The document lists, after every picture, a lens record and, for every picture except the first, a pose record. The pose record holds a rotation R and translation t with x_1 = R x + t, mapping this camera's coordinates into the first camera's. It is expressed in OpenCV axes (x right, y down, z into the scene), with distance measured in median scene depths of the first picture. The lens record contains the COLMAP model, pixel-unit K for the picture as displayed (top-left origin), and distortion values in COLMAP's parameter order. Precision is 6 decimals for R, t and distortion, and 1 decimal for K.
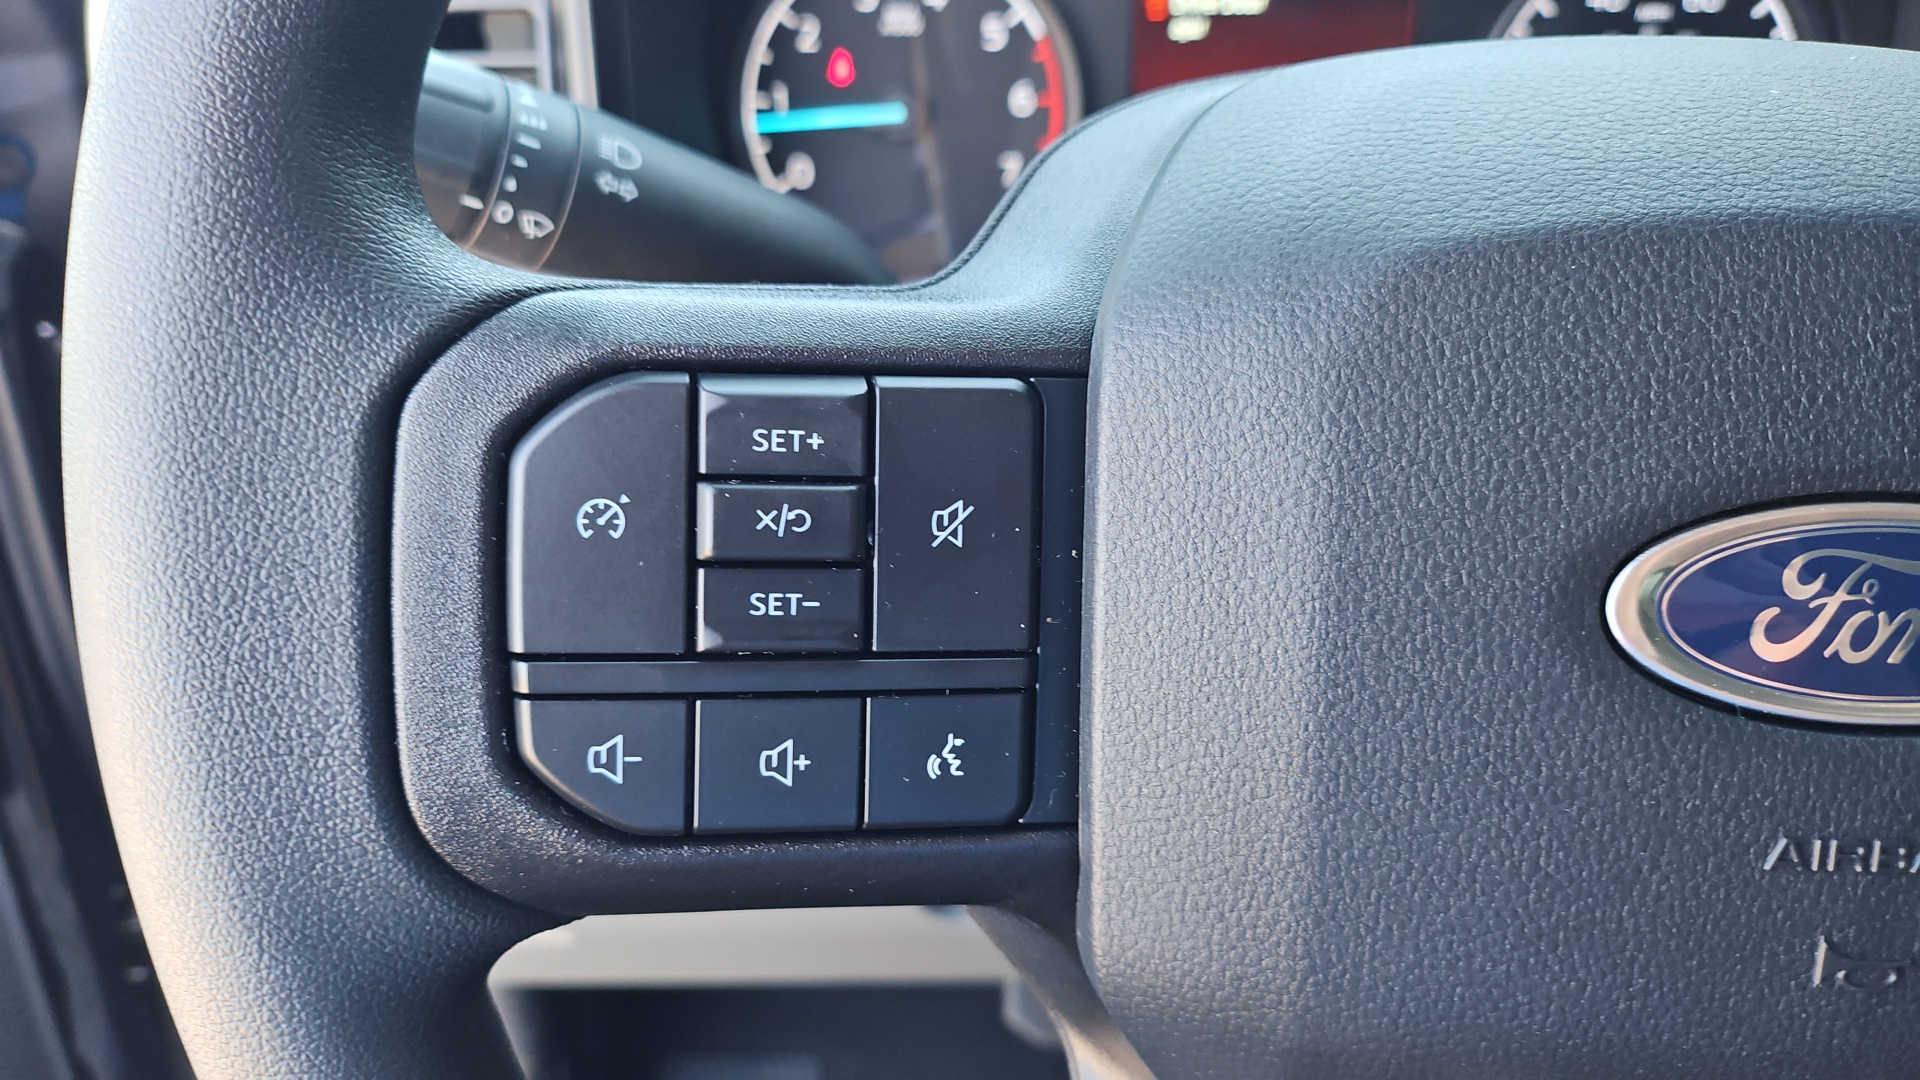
lens RADIAL K [[1330.3, 0, 960.0], [0, 1330.3, 540.0], [0, 0, 1]] dist [0.026001, -0.053838]
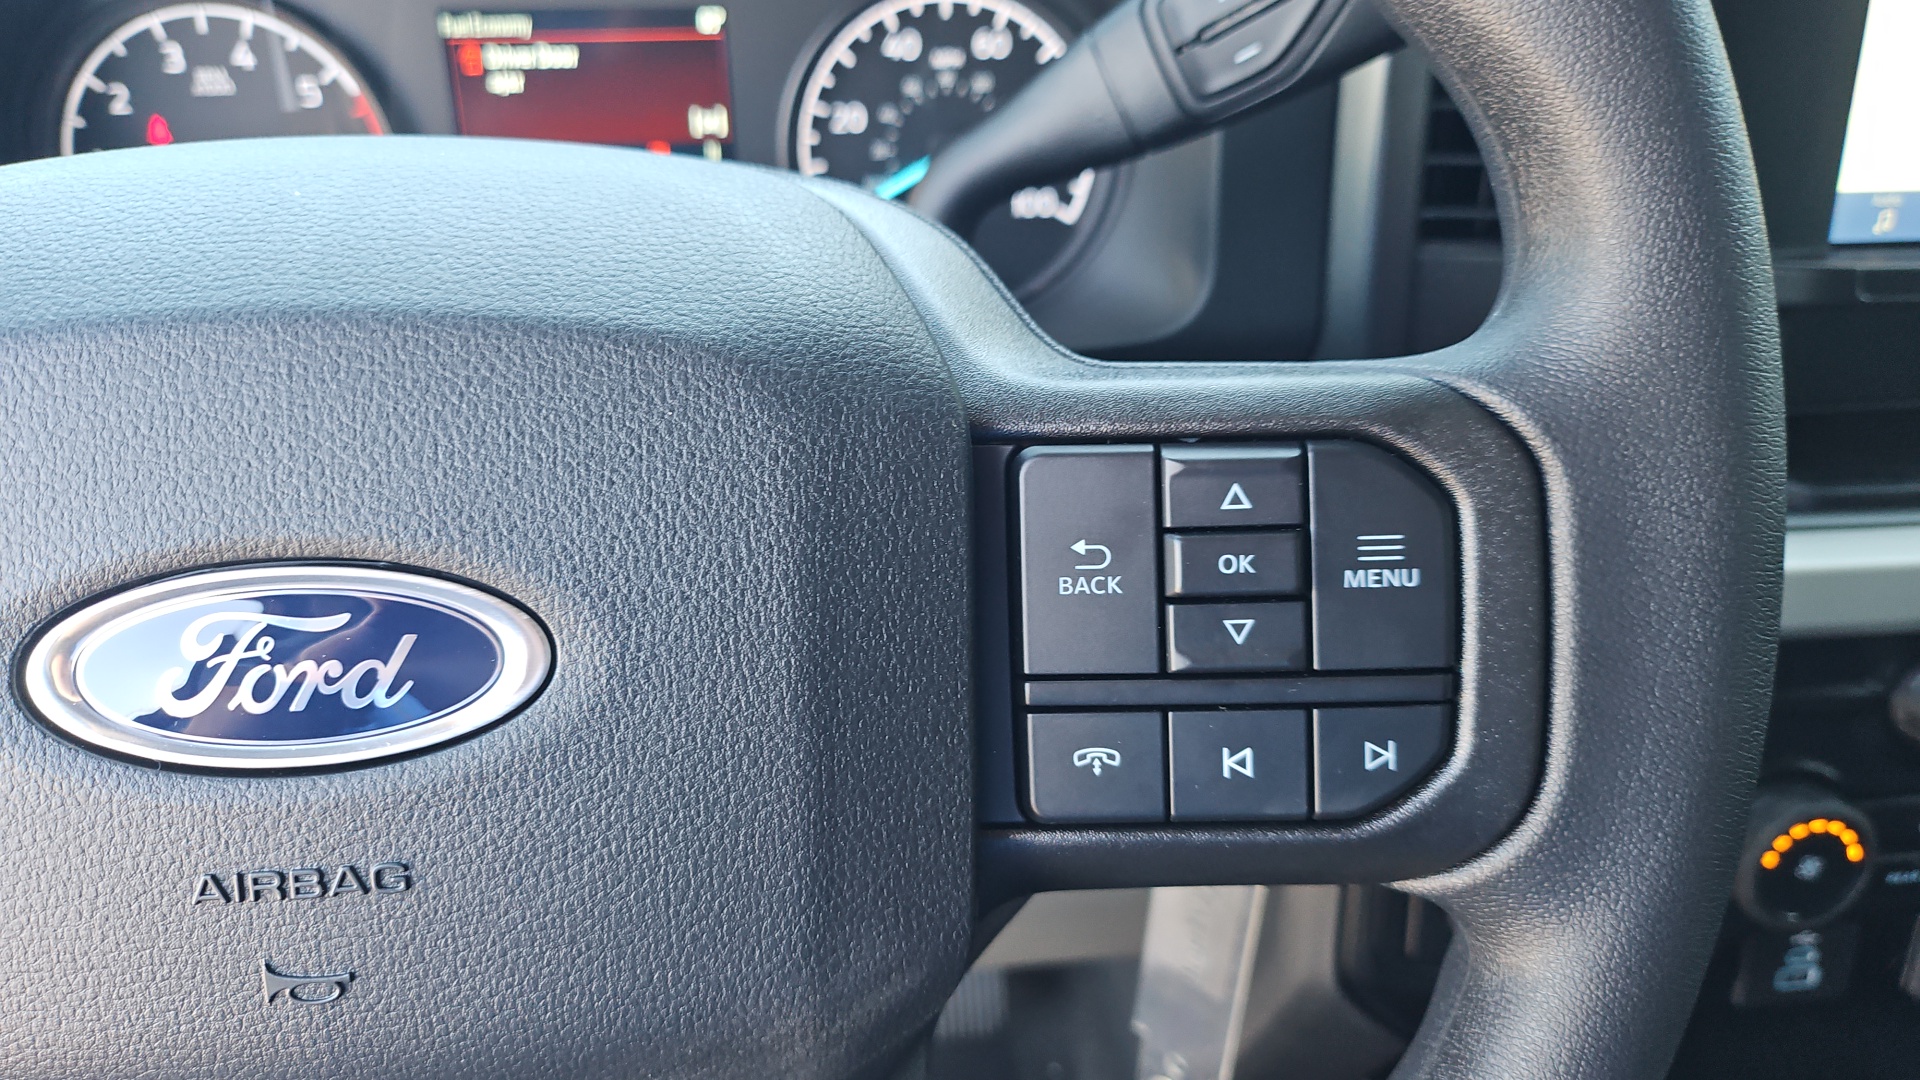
lens RADIAL K [[1330.3, 0, 960.0], [0, 1330.3, 540.0], [0, 0, 1]] dist [0.026001, -0.053838]
pose [[0.991118, -0.062092, 0.117596, 1.093631], [0.063142, 0.997991, -0.005219, -0.009187], [-0.117036, 0.012598, 0.993048, -0.177904]]
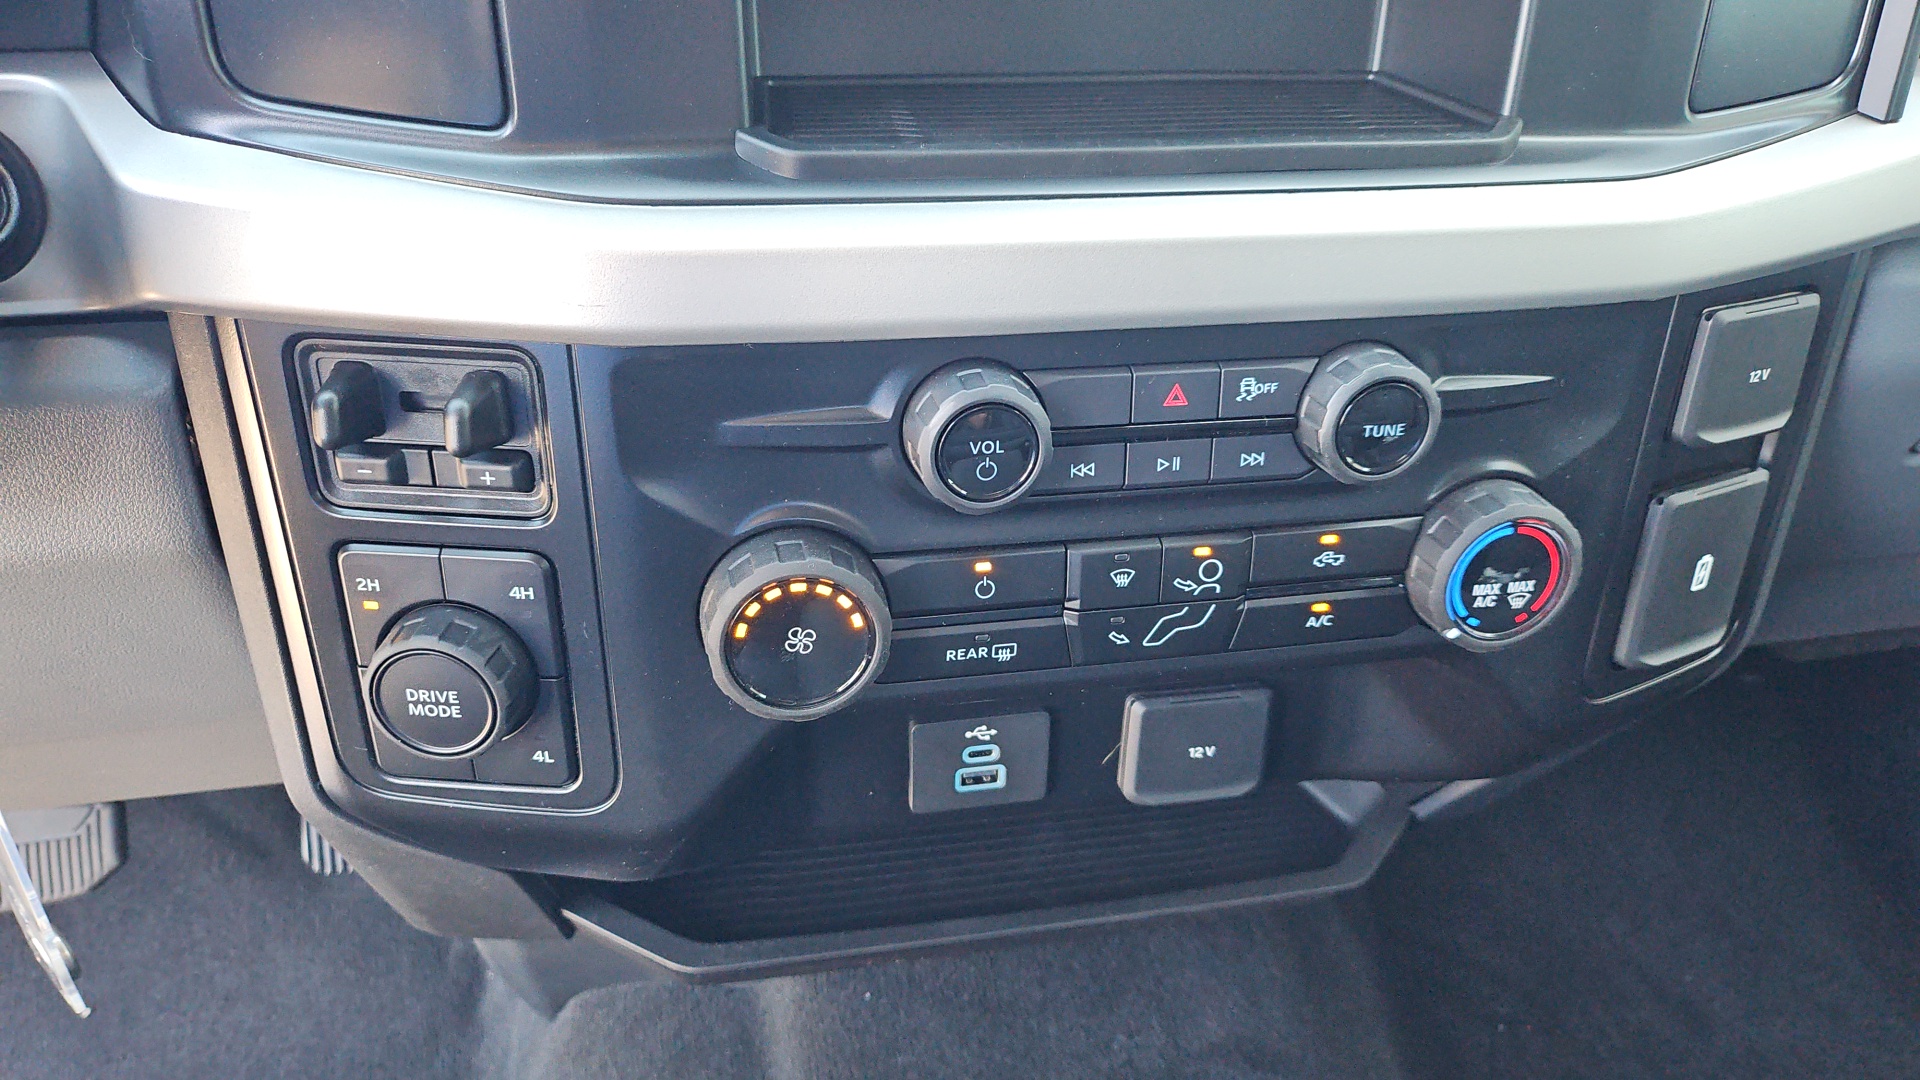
lens RADIAL K [[1330.3, 0, 960.0], [0, 1330.3, 540.0], [0, 0, 1]] dist [0.026001, -0.053838]
pose [[0.974170, -0.084205, 0.209528, 2.916281], [0.059551, 0.990826, 0.121316, 0.345326], [-0.217822, -0.105705, 0.970247, 0.183741]]
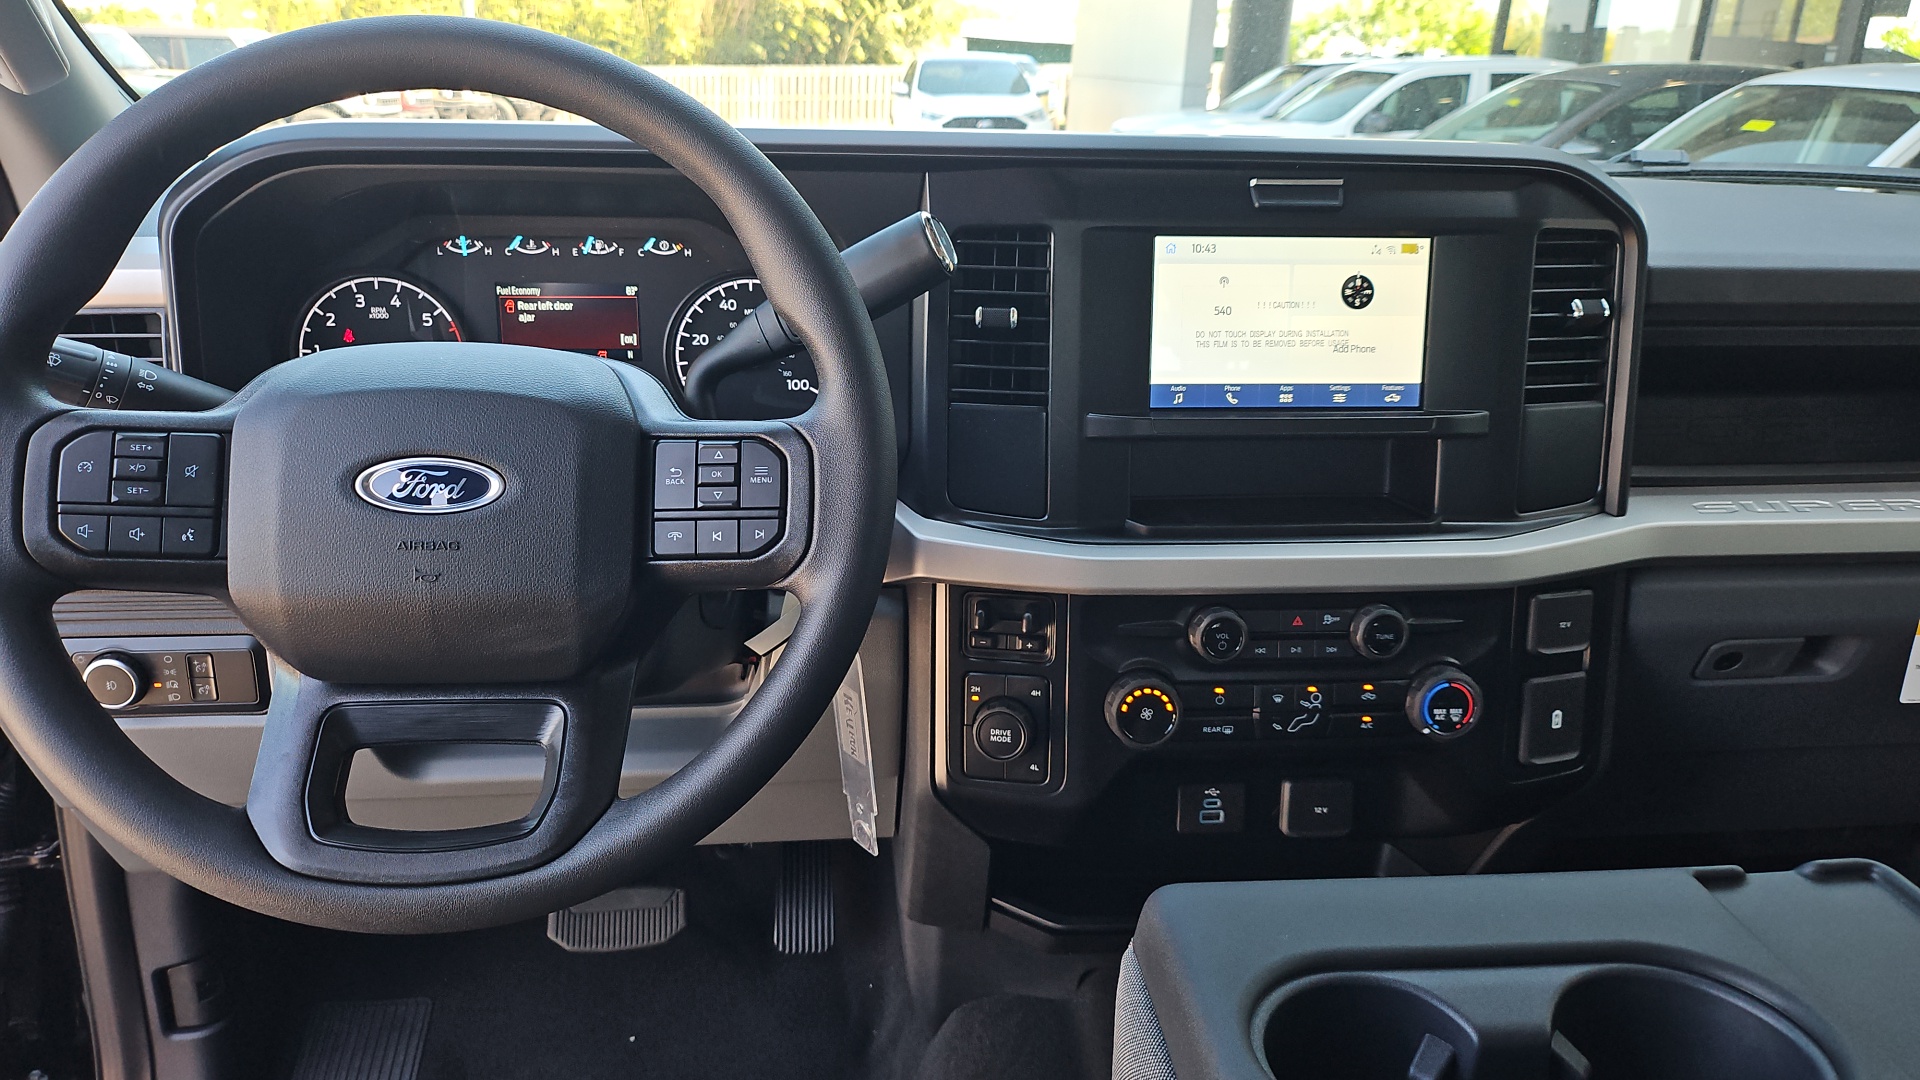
lens RADIAL K [[1304.1, 0, 990.6], [0, 1304.1, 541.1], [0, 0, 1]] dist [0.008591, -0.001342]
pose [[0.991671, -0.018241, 0.127498, 1.801536], [0.038244, 0.986976, -0.156256, 0.869270], [-0.122987, 0.159831, 0.979453, -2.924669]]
